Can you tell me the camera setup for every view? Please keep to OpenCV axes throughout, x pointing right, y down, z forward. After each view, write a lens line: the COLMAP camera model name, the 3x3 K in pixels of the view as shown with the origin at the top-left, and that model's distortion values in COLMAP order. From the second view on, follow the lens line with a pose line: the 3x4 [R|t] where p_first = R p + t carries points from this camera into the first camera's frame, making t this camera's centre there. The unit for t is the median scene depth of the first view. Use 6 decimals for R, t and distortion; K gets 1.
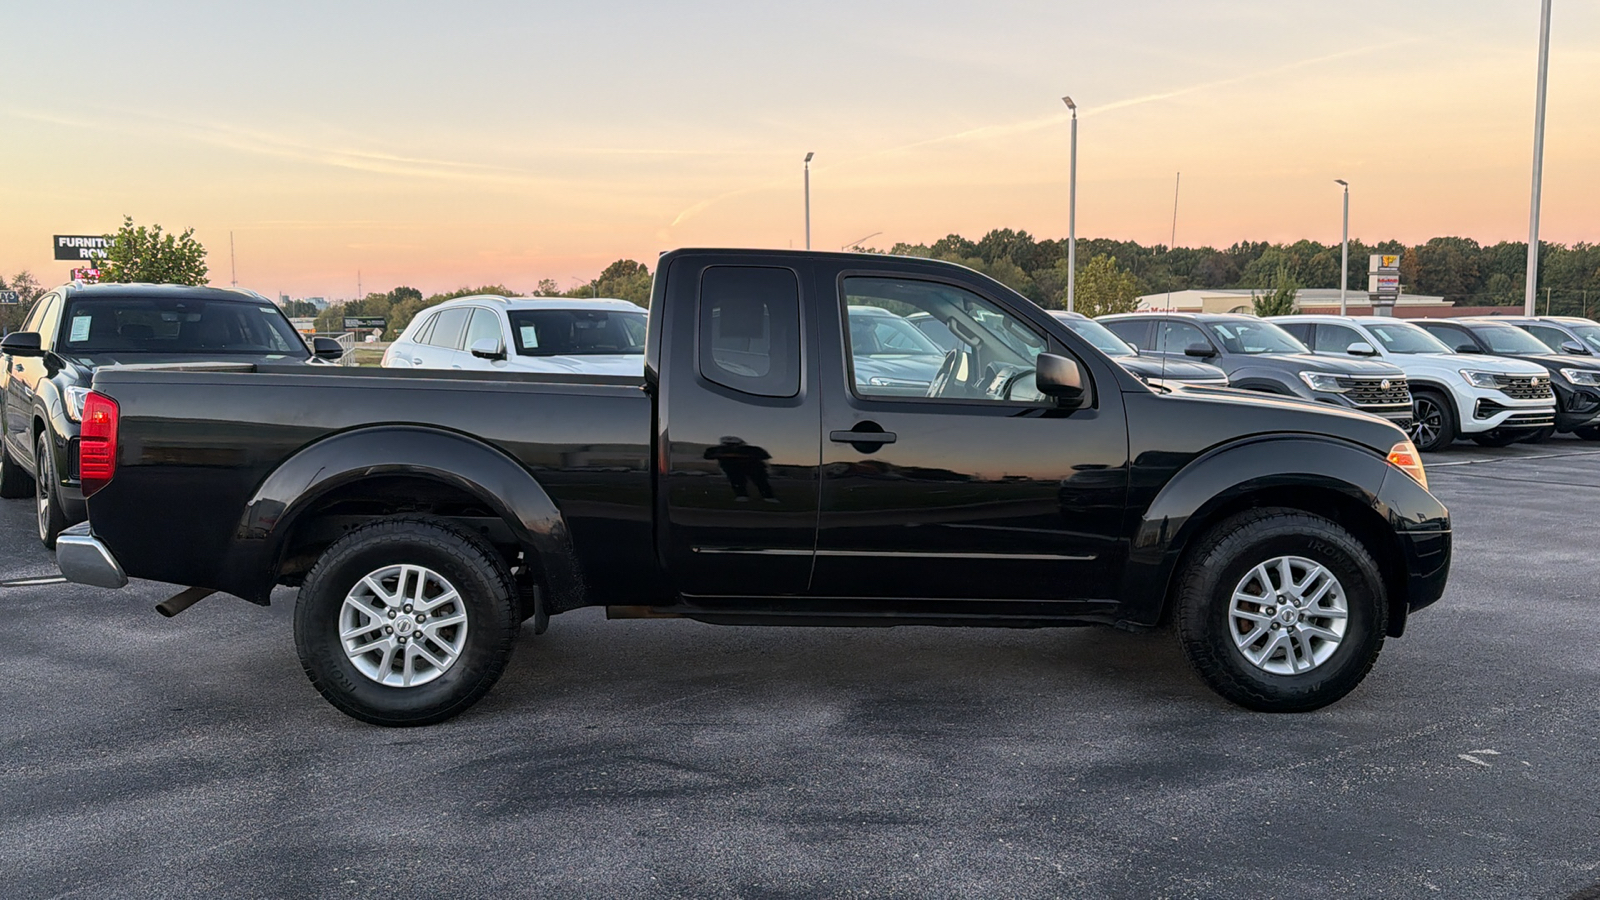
lens RADIAL K [[1355.0, 0, 800.0], [0, 1355.0, 450.0], [0, 0, 1]] dist [0.168020, -0.333641]
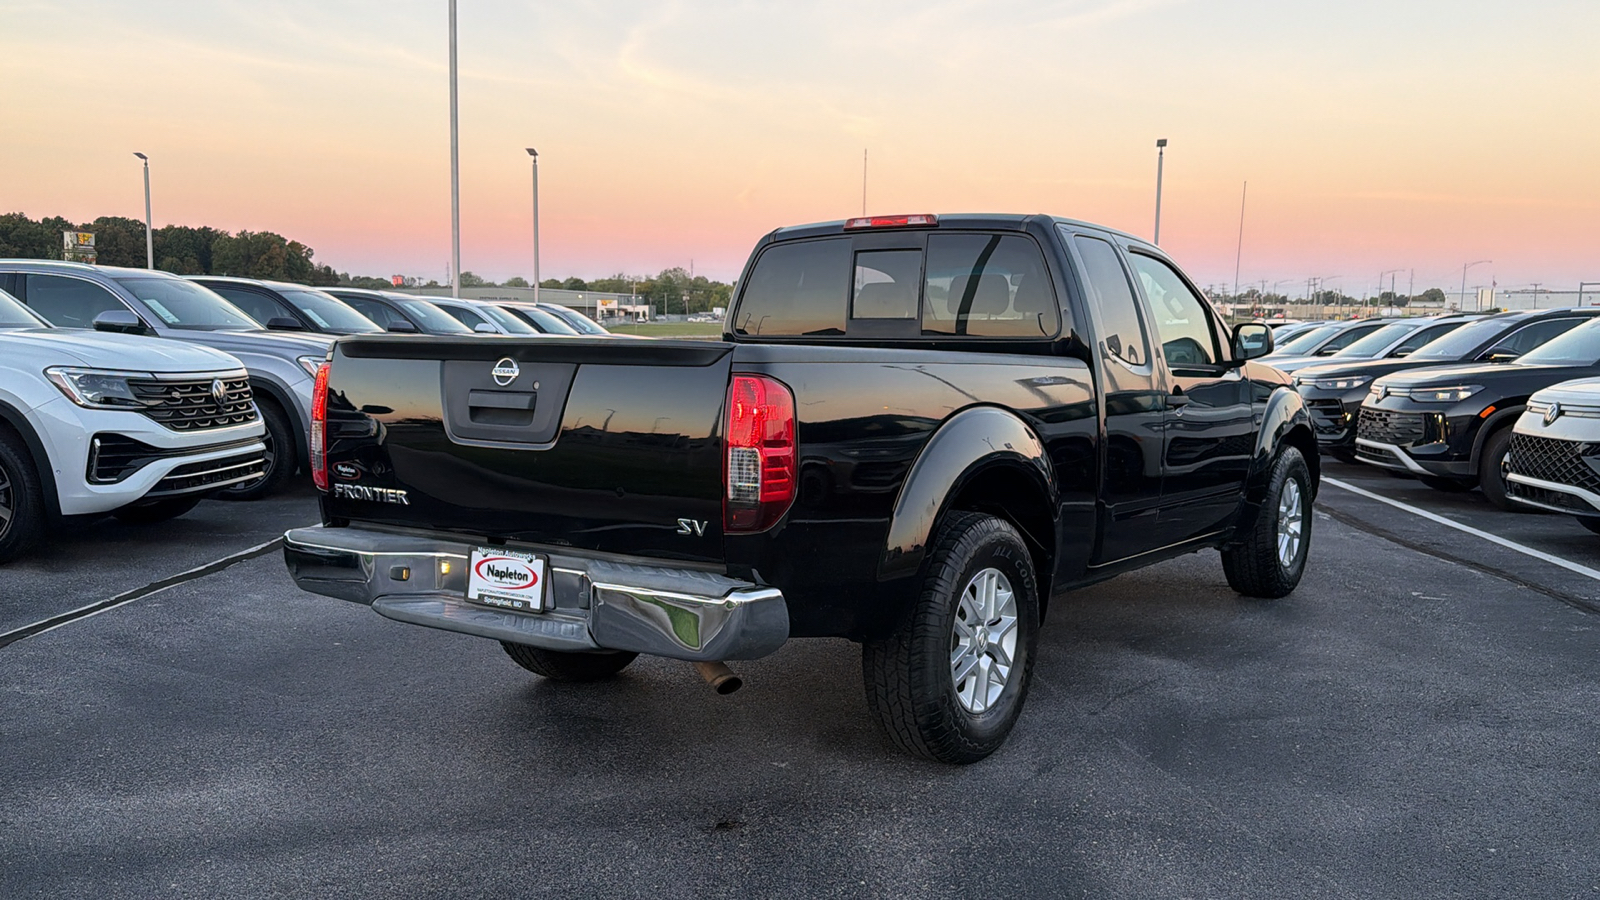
lens RADIAL K [[1355.0, 0, 800.0], [0, 1355.0, 450.0], [0, 0, 1]] dist [0.168020, -0.333641]
pose [[0.616267, -0.064867, 0.784861, -0.092618], [0.054627, 0.997723, 0.039567, -0.002797], [-0.785640, 0.018490, 0.618407, 0.051186]]
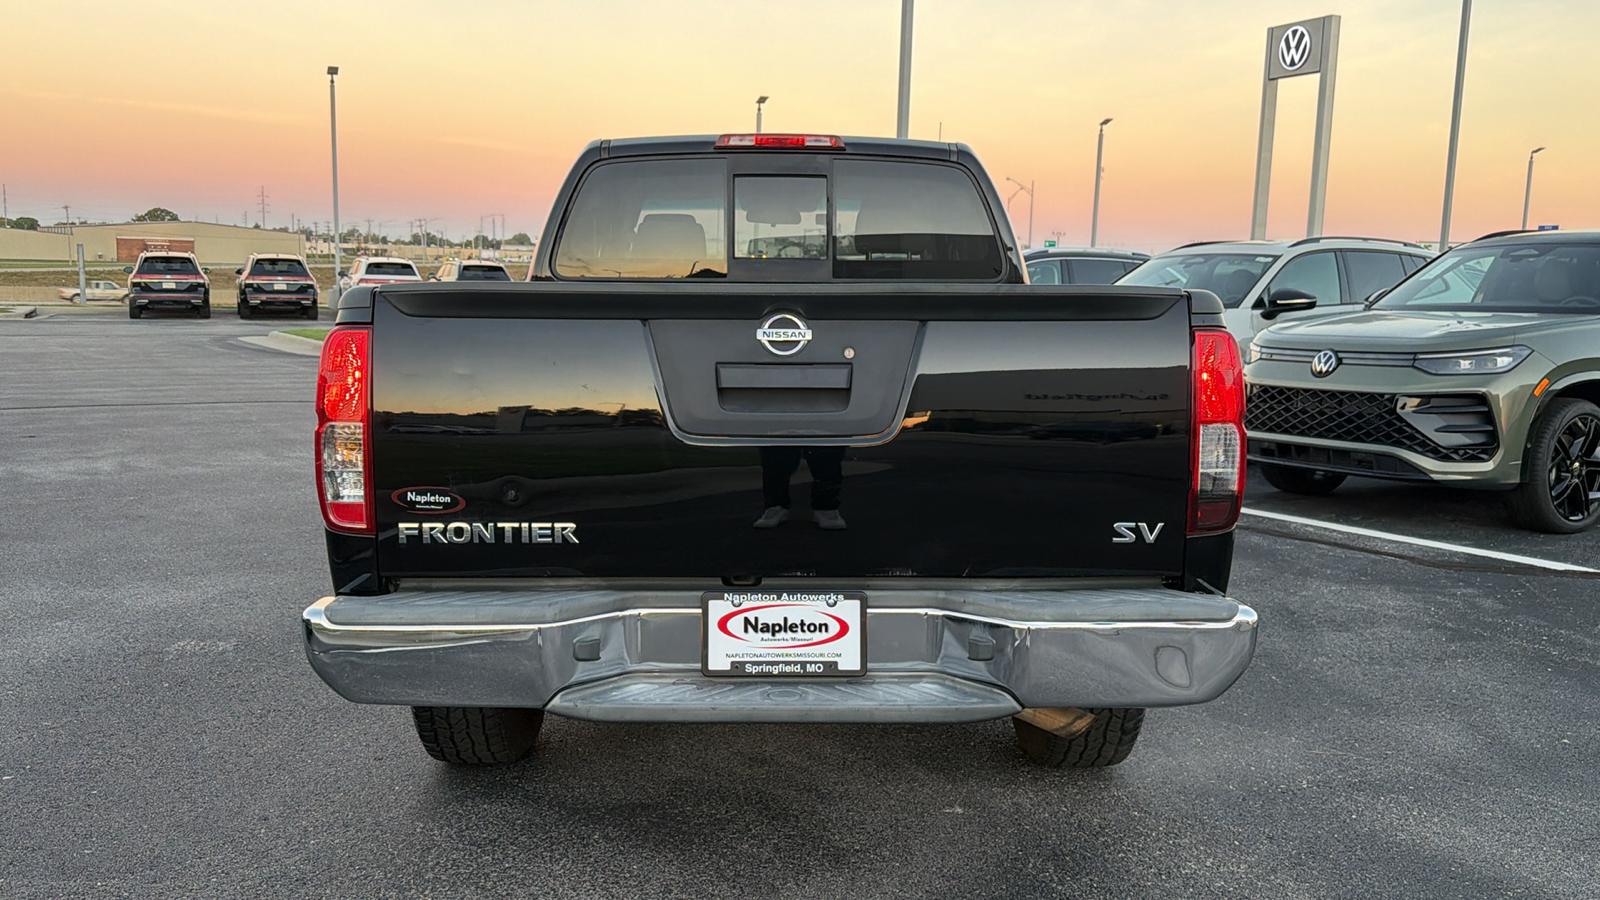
lens RADIAL K [[1355.0, 0, 800.0], [0, 1355.0, 450.0], [0, 0, 1]] dist [0.168020, -0.333641]
pose [[0.039840, -0.125807, 0.991254, -0.094333], [0.070624, 0.989916, 0.122798, -0.006573], [-0.996707, 0.065114, 0.048324, 0.102573]]
